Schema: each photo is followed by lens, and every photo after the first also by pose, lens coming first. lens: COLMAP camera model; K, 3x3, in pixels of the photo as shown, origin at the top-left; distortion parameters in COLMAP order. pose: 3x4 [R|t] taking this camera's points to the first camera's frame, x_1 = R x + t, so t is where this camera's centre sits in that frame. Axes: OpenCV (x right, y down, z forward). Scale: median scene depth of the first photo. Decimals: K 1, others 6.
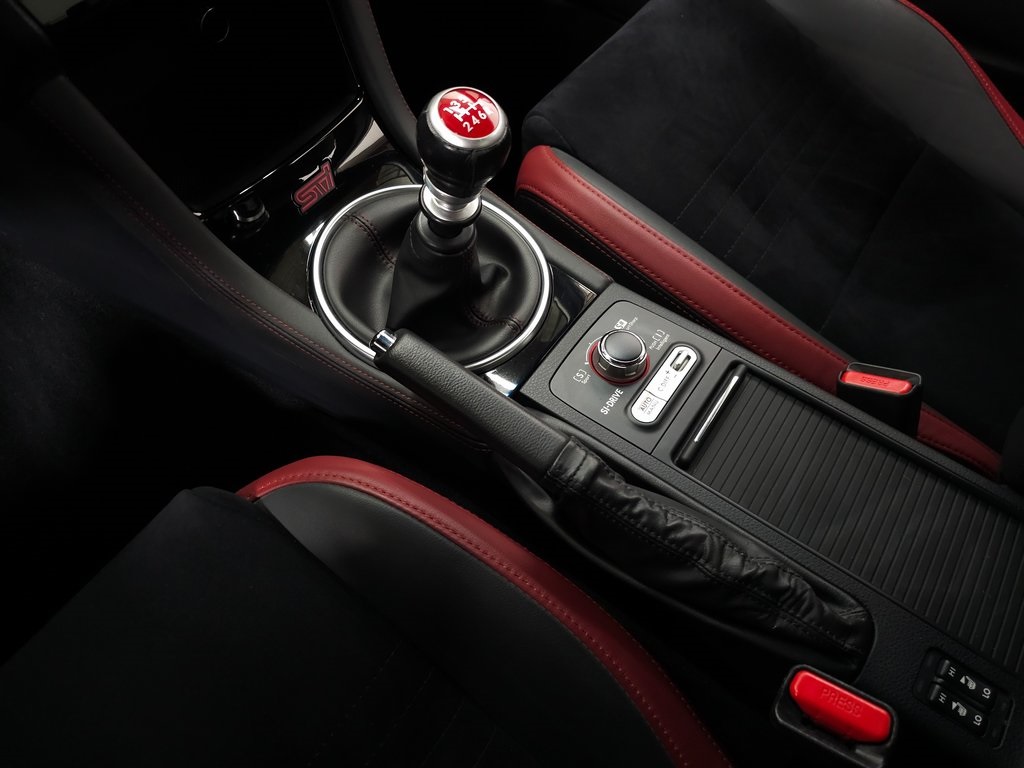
lens RADIAL K [[656.8, 0, 512.0], [0, 656.8, 384.0], [0, 0, 1]] dist [0.000907, -0.002888]
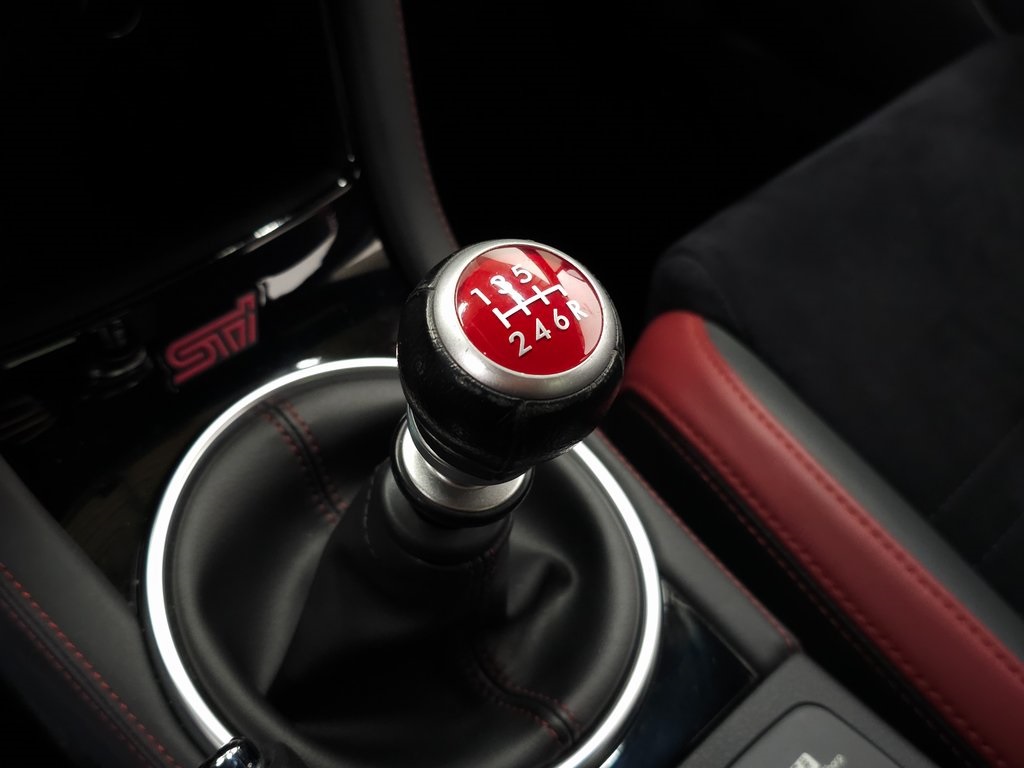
lens RADIAL K [[1014.5, 0, 512.0], [0, 1014.5, 384.0], [0, 0, 1]] dist [-0.000486, -0.012856]
pose [[0.979246, 0.181266, -0.090669, -0.009938], [-0.194693, 0.965621, -0.172250, -0.218496], [0.056329, 0.186328, 0.980872, 0.337826]]
